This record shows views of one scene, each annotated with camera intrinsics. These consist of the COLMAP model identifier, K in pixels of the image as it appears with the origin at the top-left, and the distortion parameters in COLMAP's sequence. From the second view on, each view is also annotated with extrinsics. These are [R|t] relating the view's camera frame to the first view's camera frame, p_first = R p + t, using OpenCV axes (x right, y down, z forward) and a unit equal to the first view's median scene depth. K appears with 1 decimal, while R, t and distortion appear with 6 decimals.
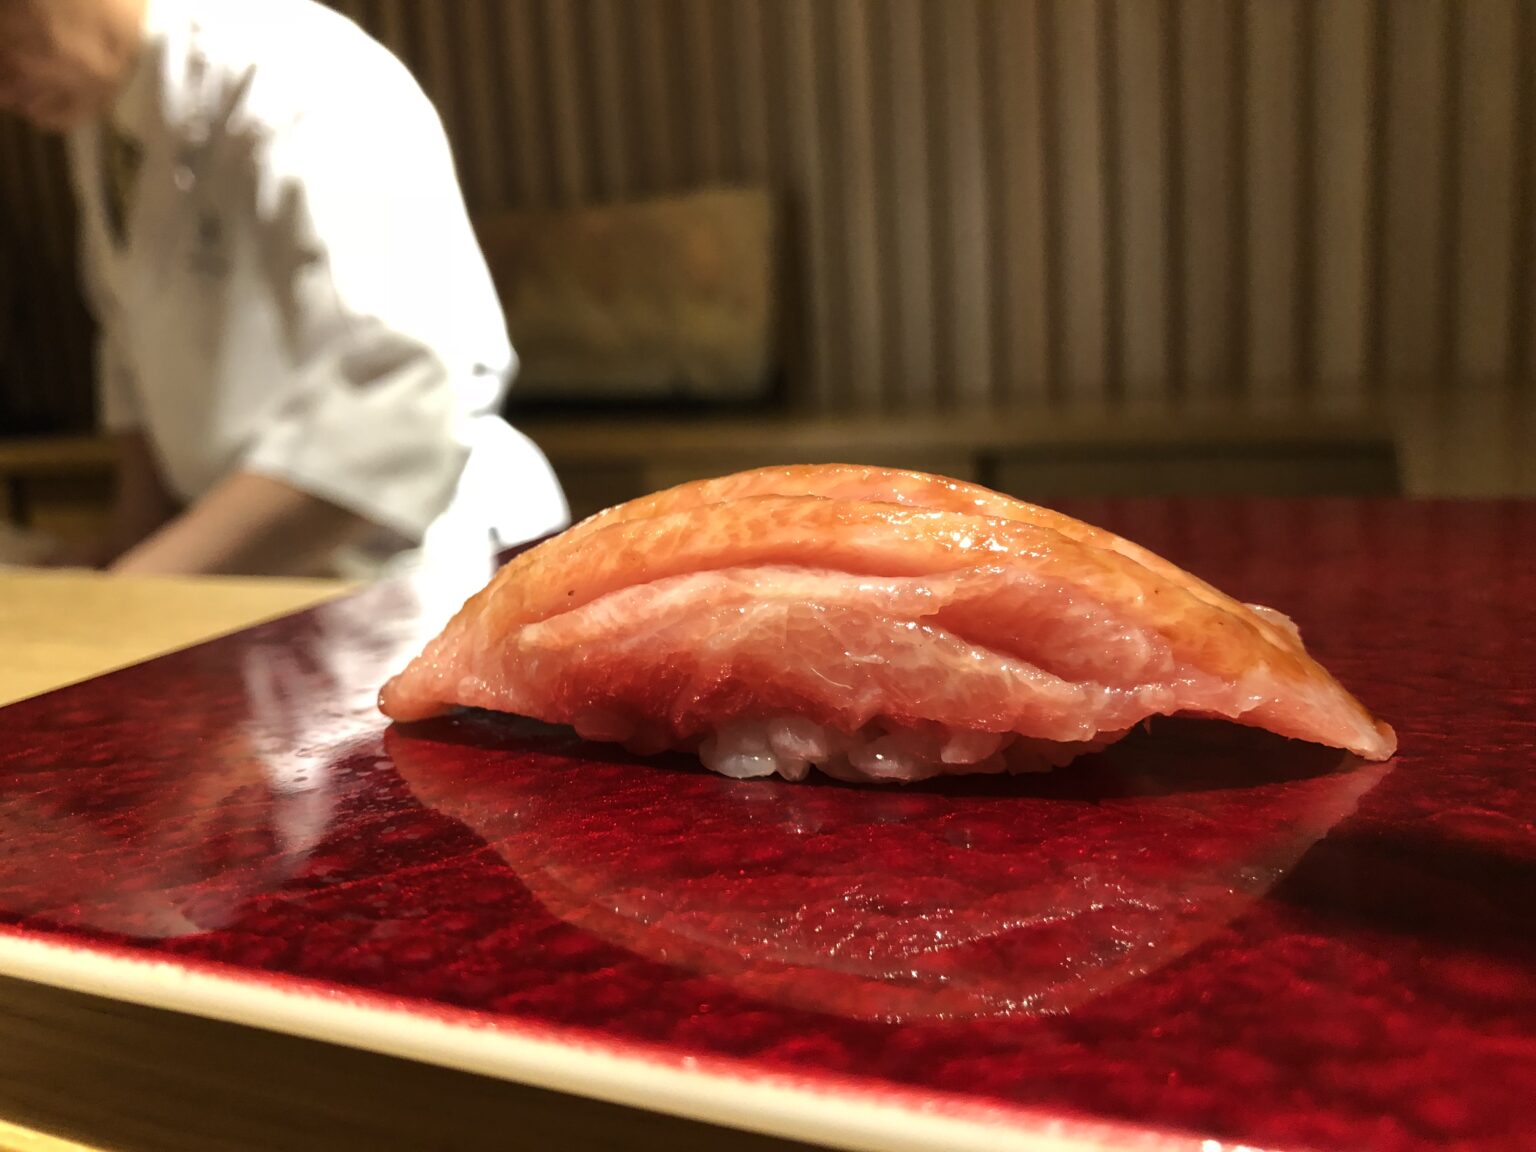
lens RADIAL K [[1239.2, 0, 768.0], [0, 1239.2, 576.0], [0, 0, 1]] dist [-0.007631, -0.057315]
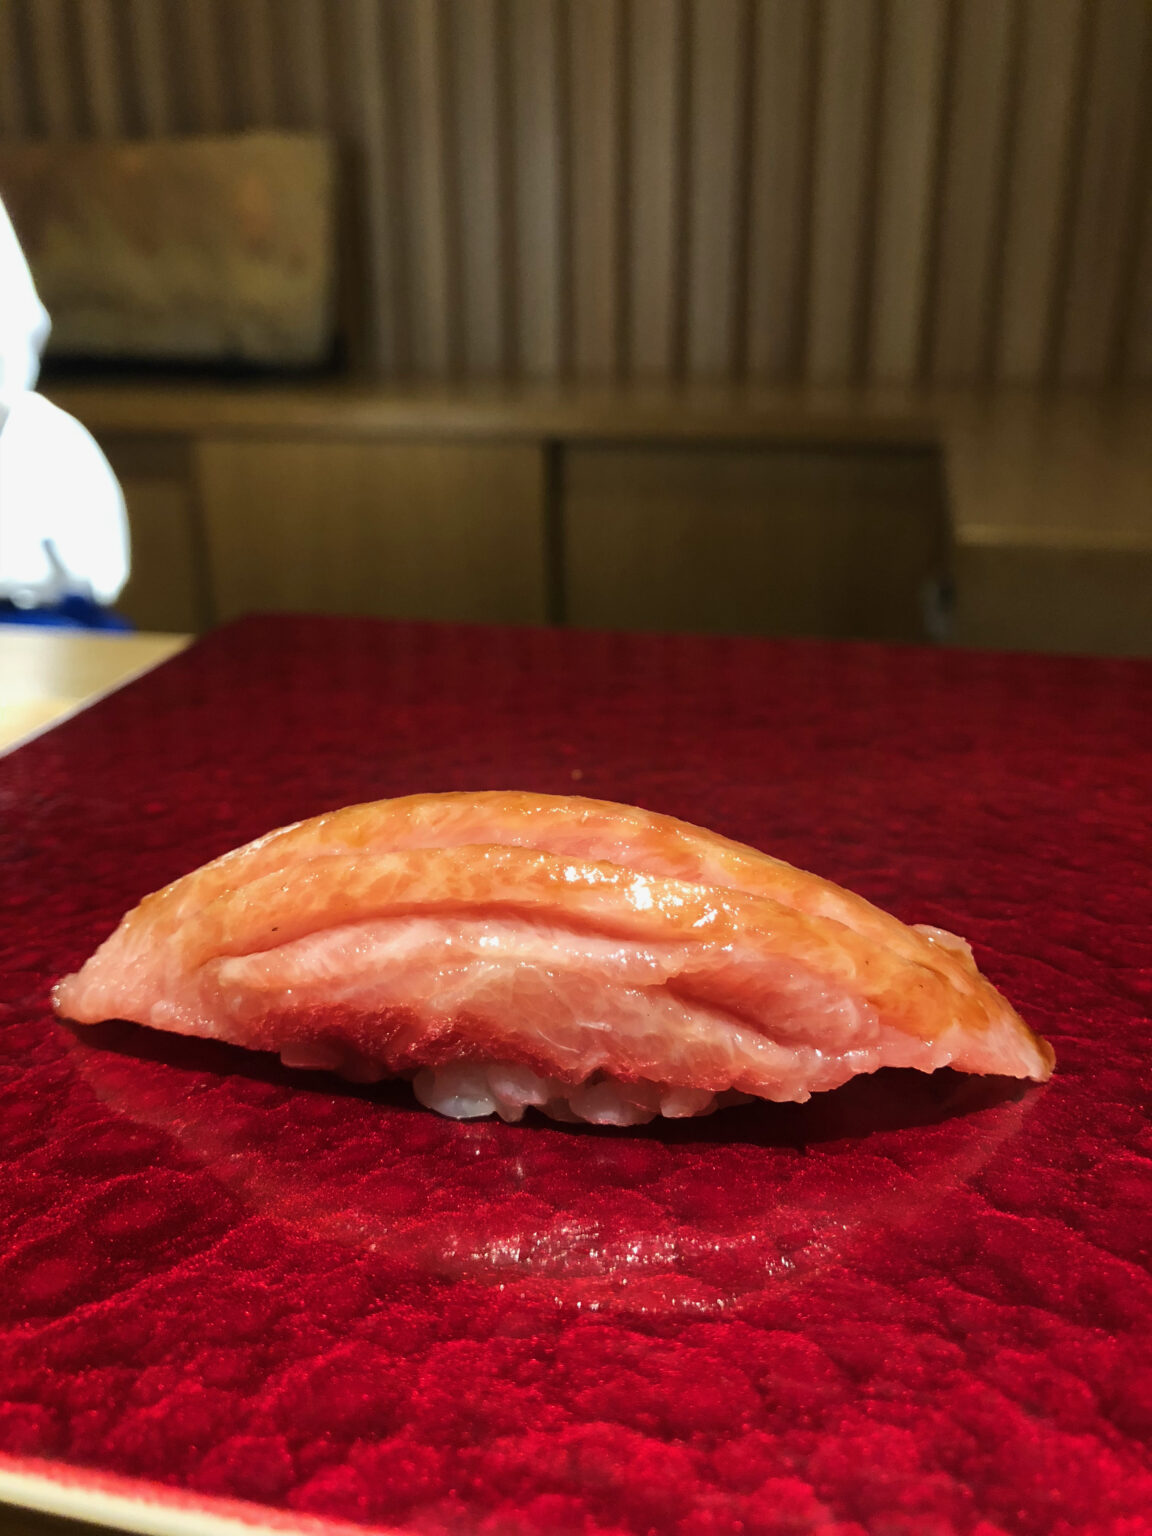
lens RADIAL K [[1239.2, 0, 576.0], [0, 1239.2, 768.0], [0, 0, 1]] dist [-0.007631, -0.057315]
pose [[0.979825, -0.013873, 0.199373, -0.131212], [-0.021805, 0.984212, 0.175643, -0.310182], [-0.198662, -0.176446, 0.964054, 0.051874]]
